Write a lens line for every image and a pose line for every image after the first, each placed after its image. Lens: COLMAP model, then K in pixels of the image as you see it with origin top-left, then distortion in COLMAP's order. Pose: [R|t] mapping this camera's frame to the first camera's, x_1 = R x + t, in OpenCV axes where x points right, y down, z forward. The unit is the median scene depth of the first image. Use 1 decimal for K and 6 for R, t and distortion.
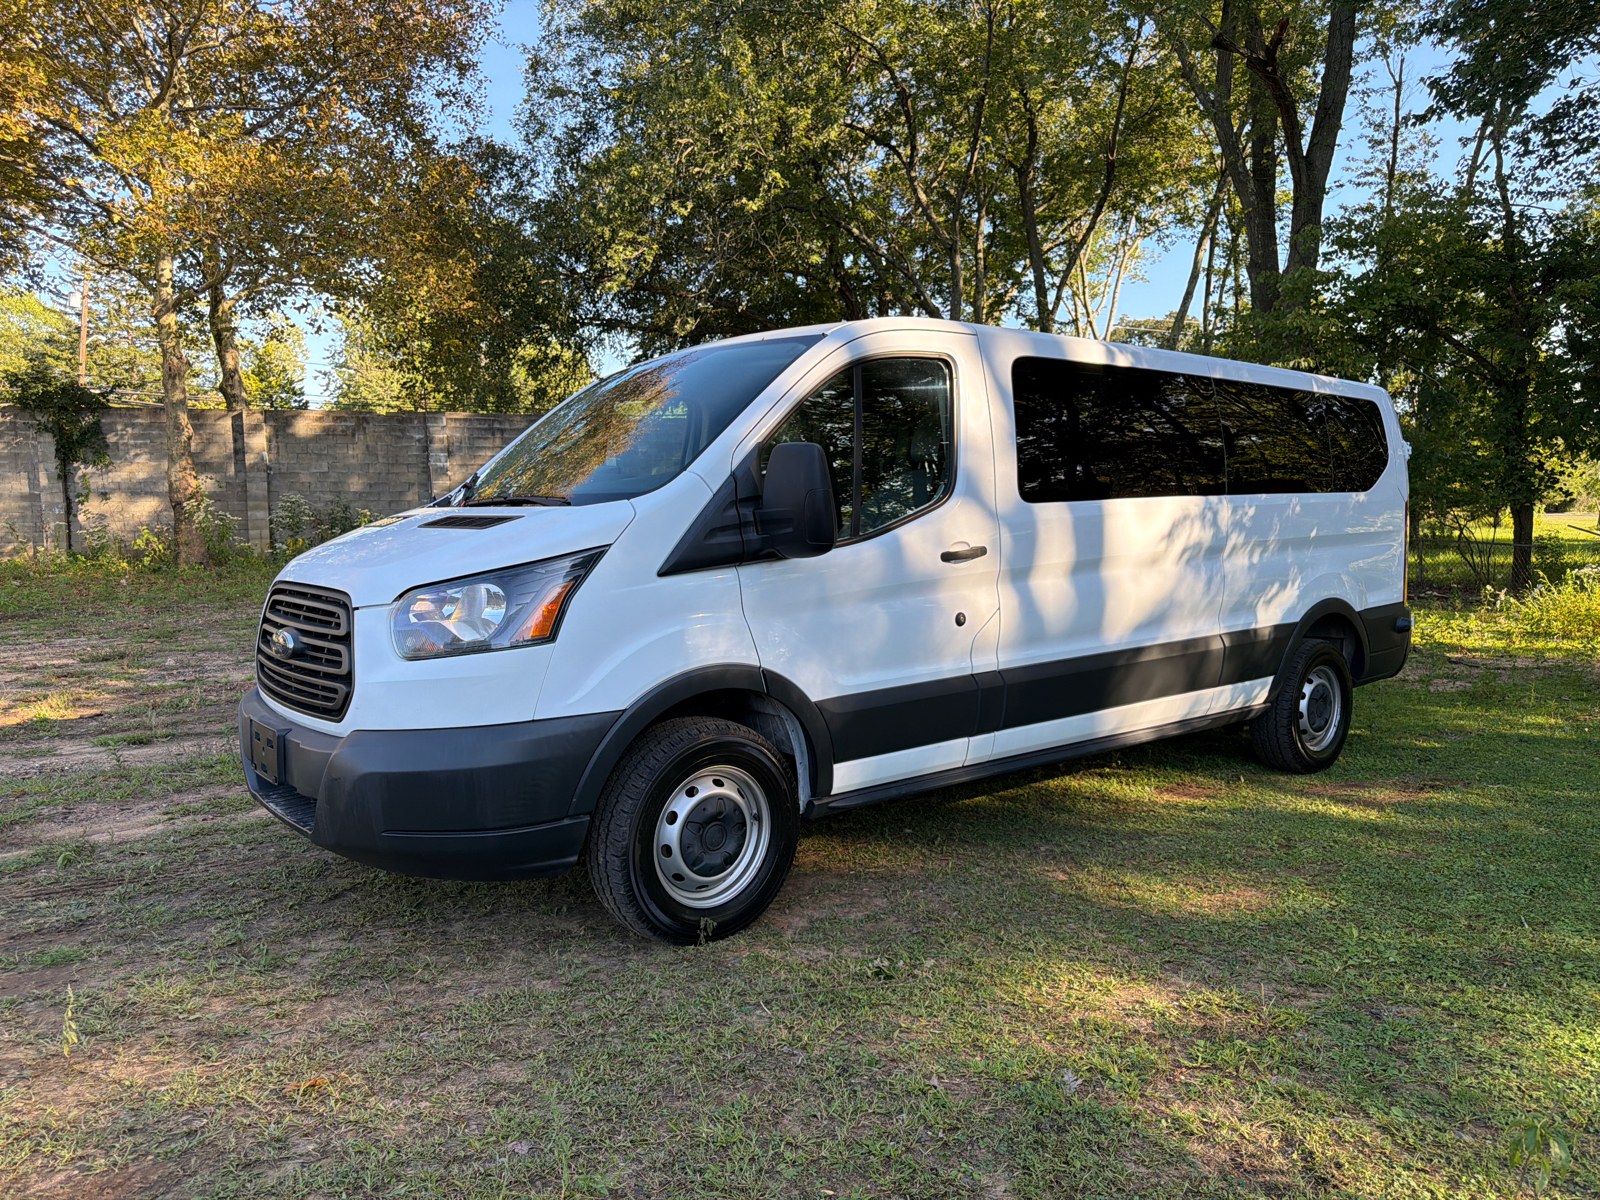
lens RADIAL K [[1133.2, 0, 805.4], [0, 1133.2, 604.4], [0, 0, 1]] dist [0.036822, -0.045926]
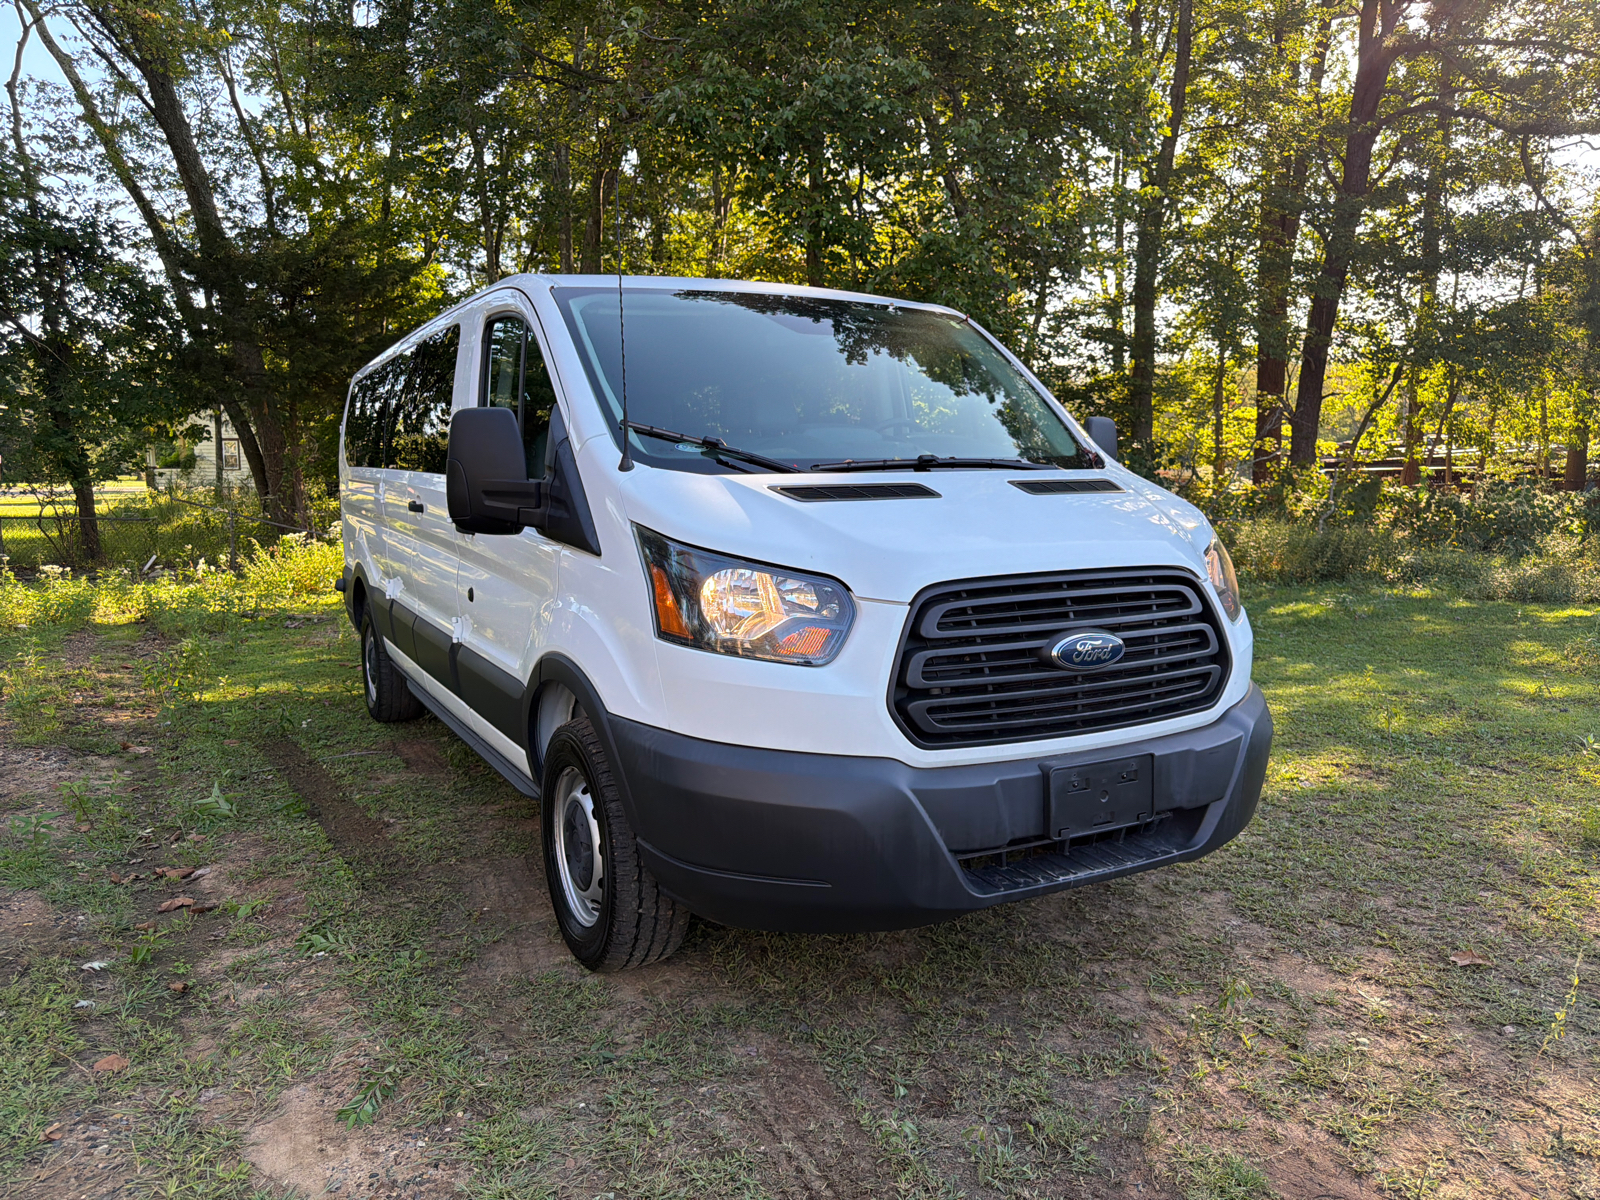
lens RADIAL K [[1133.2, 0, 804.9], [0, 1133.2, 594.9], [0, 0, 1]] dist [0.036822, -0.045926]
pose [[0.182675, -0.099844, 0.978090, -0.797584], [0.088251, 0.992480, 0.084830, -0.053319], [-0.979205, 0.070821, 0.190113, 0.676576]]
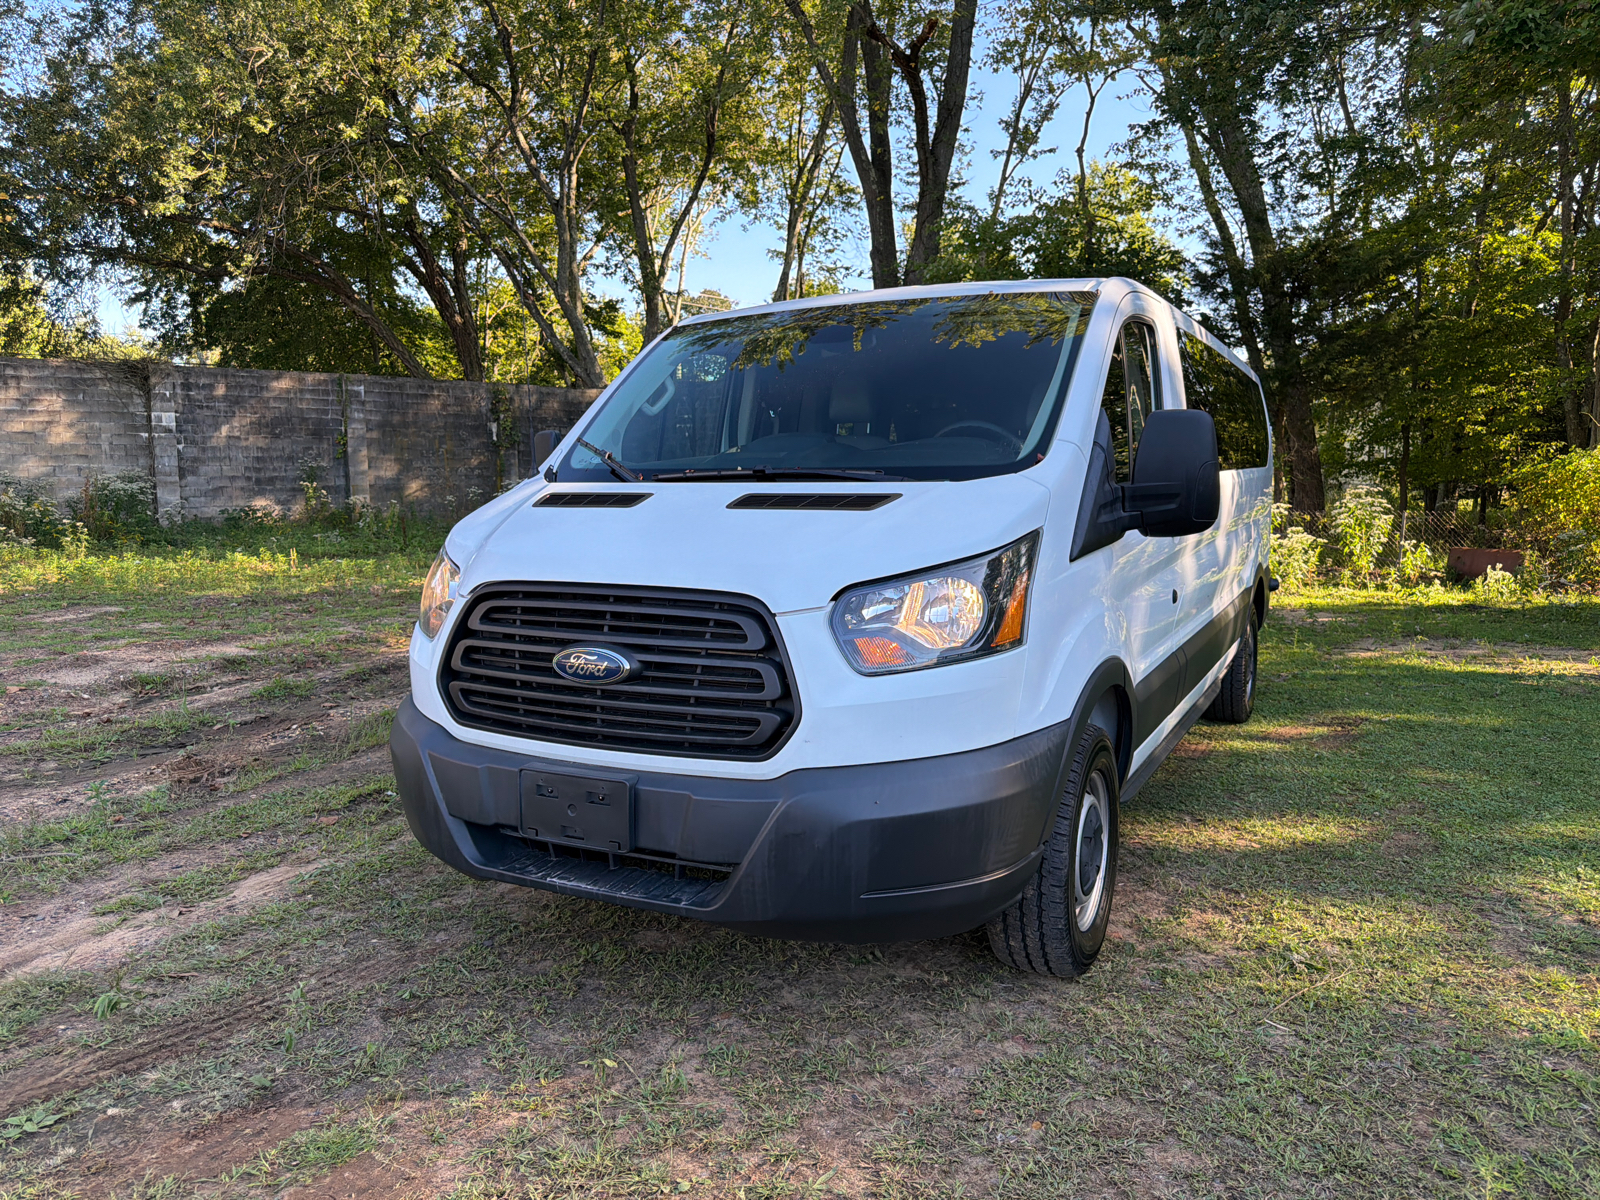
lens RADIAL K [[1133.2, 0, 803.3], [0, 1133.2, 609.1], [0, 0, 1]] dist [0.036822, -0.045926]
pose [[0.917138, -0.042568, 0.396290, -0.406772], [0.030092, 0.998838, 0.037649, -0.016780], [-0.397432, -0.022604, 0.917353, 0.171409]]
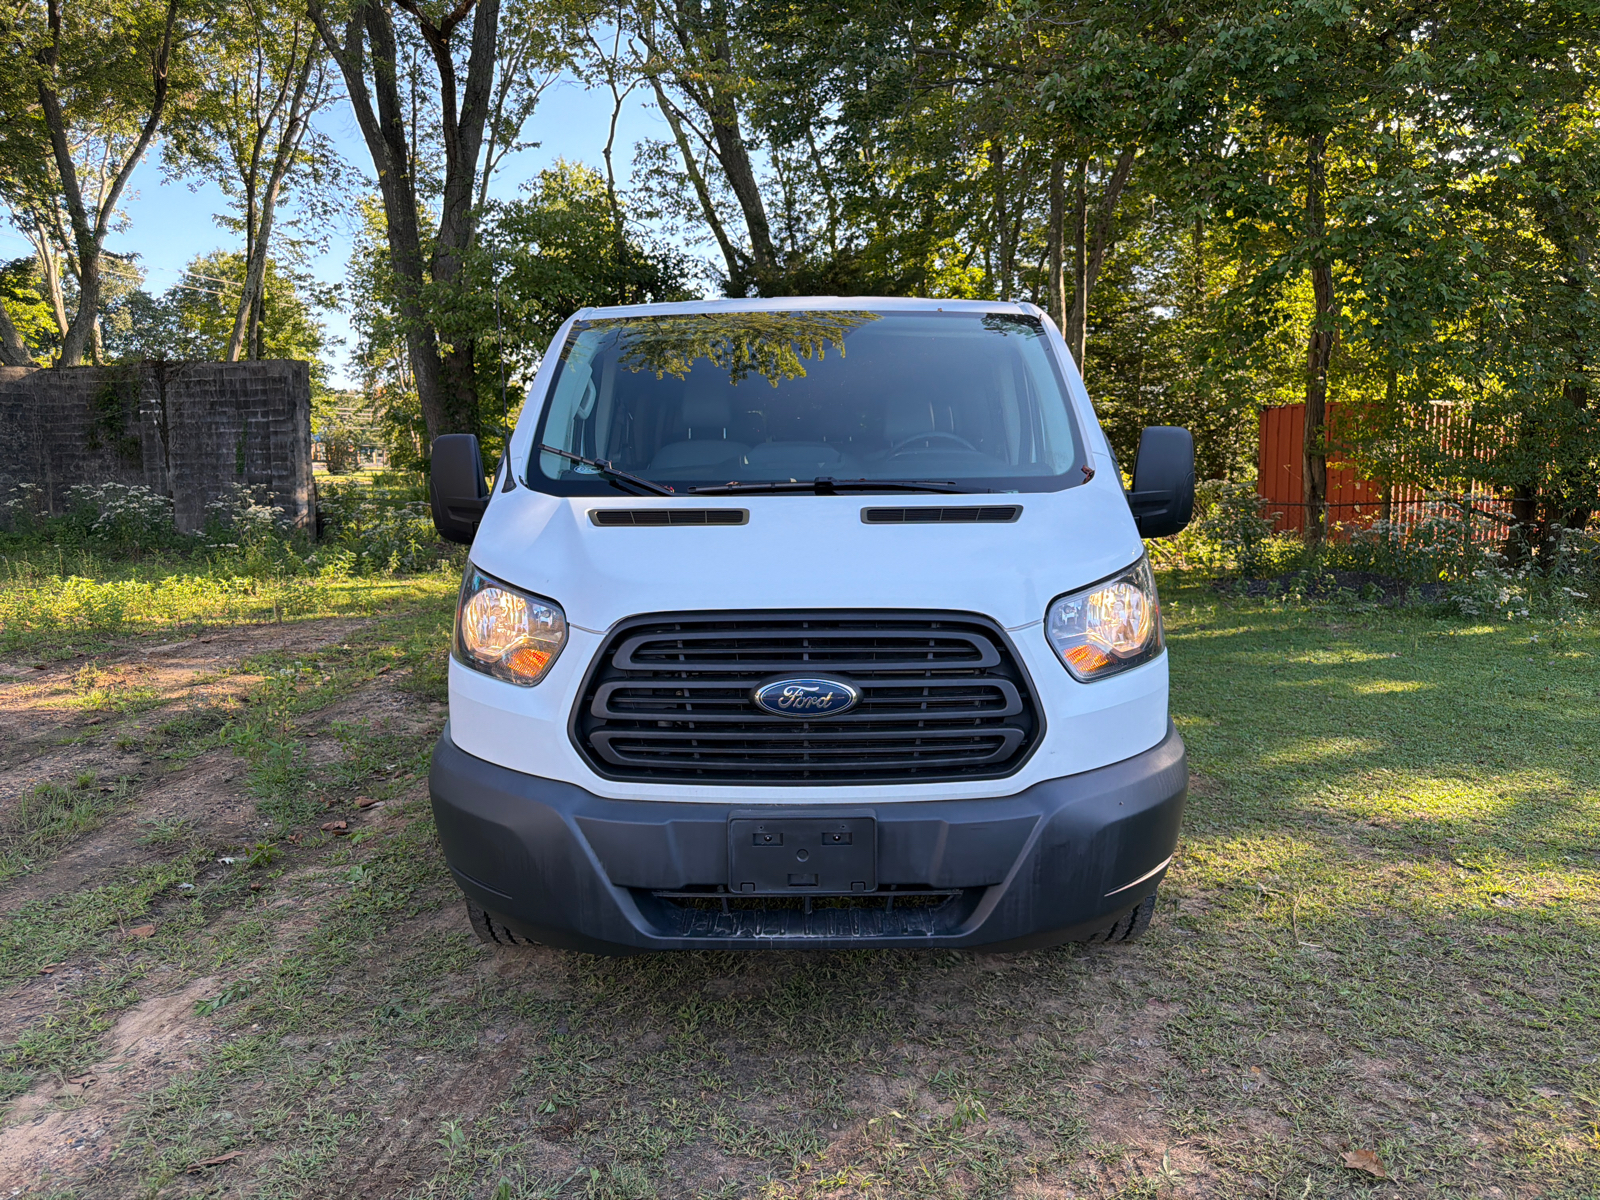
lens RADIAL K [[1133.2, 0, 801.5], [0, 1133.2, 596.7], [0, 0, 1]] dist [0.036822, -0.045926]
pose [[0.637958, -0.084199, 0.765454, -0.641449], [0.065660, 0.996332, 0.054871, -0.041910], [-0.767267, 0.015254, 0.641146, 0.364267]]
